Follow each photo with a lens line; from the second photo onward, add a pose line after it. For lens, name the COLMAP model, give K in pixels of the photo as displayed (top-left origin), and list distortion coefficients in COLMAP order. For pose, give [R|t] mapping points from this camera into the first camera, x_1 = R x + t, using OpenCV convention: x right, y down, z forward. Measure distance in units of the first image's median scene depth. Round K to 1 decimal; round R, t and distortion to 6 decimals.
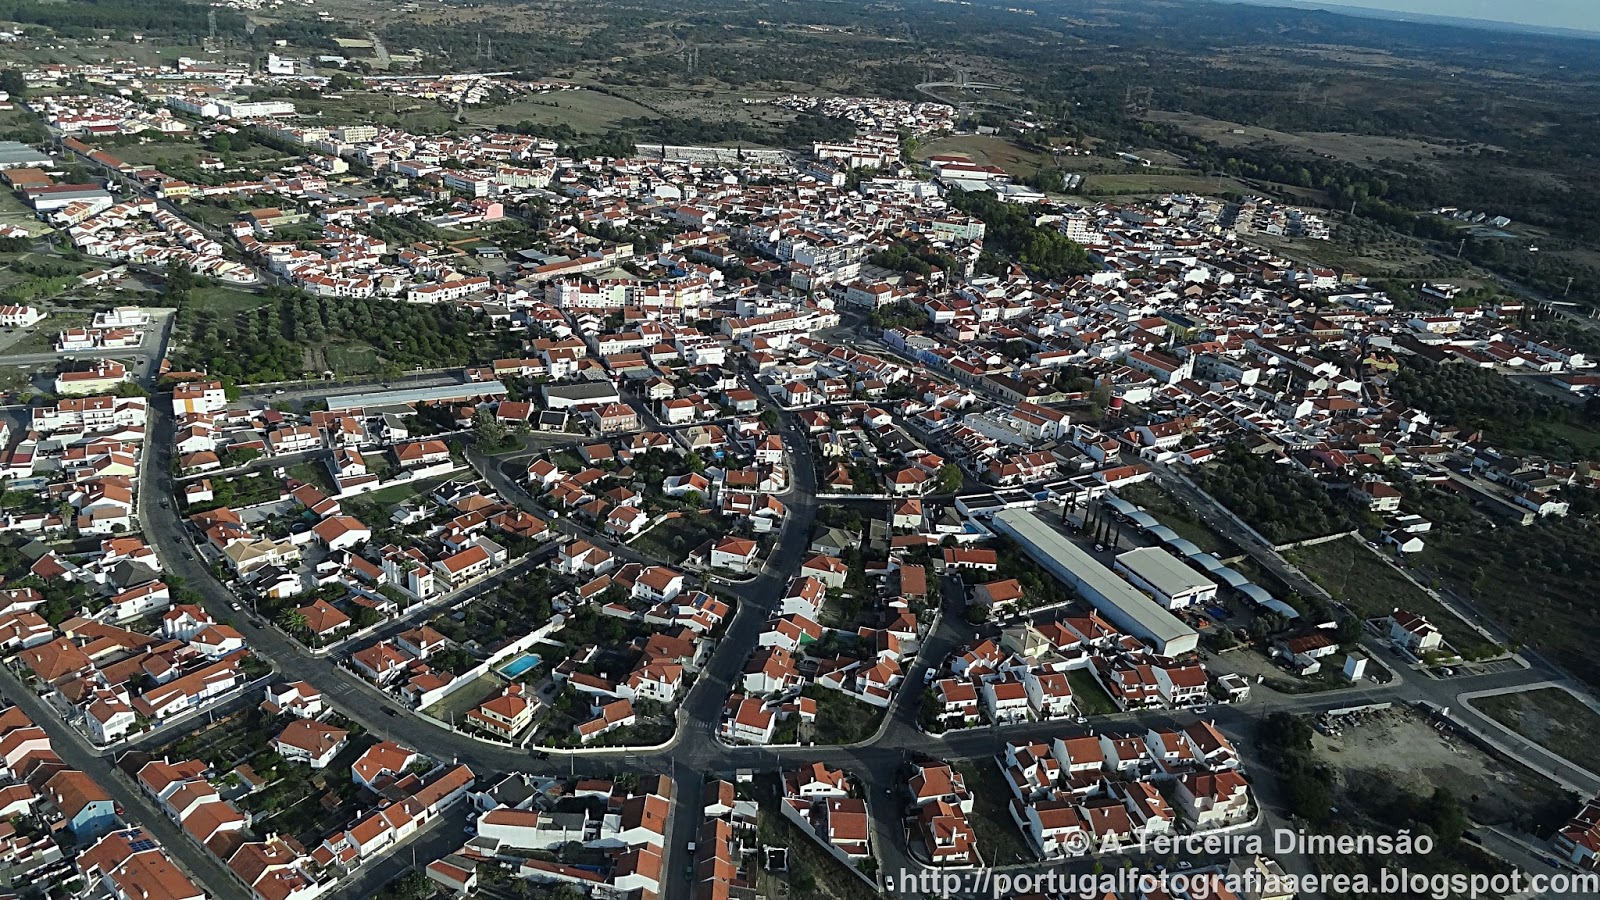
lens RADIAL K [[1123.4, 0, 798.5], [0, 1123.4, 449.9], [0, 0, 1]] dist [-0.015298, 0.014499]
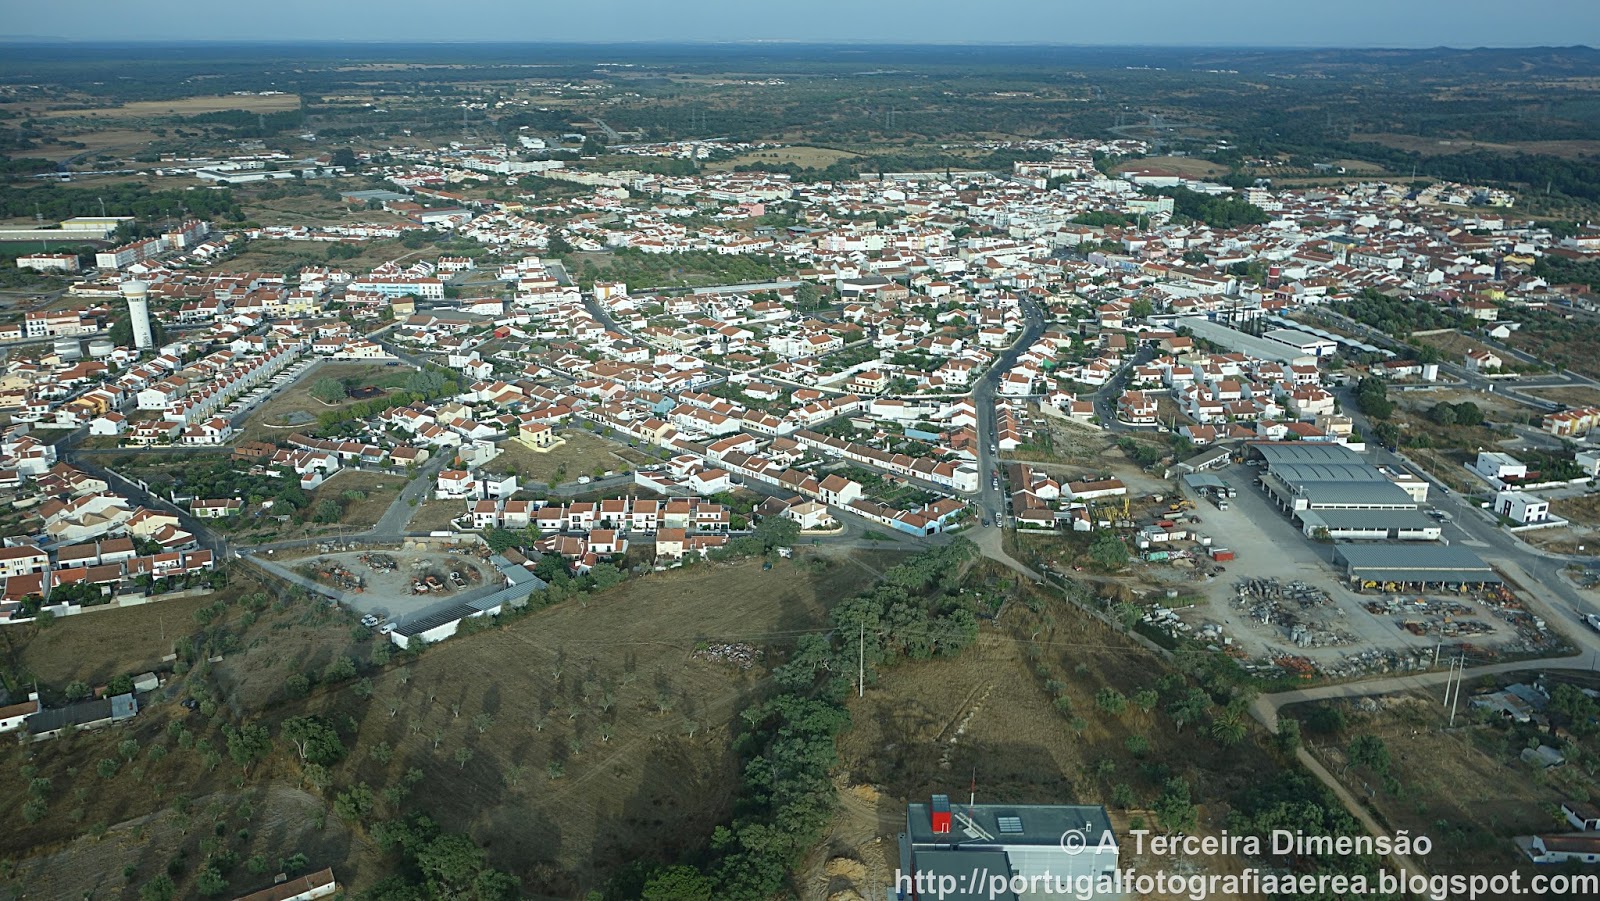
lens RADIAL K [[1351.3, 0, 800.2], [0, 1351.3, 449.8], [0, 0, 1]] dist [-0.014885, -0.015279]
pose [[0.989155, -0.051598, -0.137513, -0.030180], [0.032386, 0.989840, -0.138450, 0.201854], [0.143259, 0.132495, 0.980776, -0.322433]]
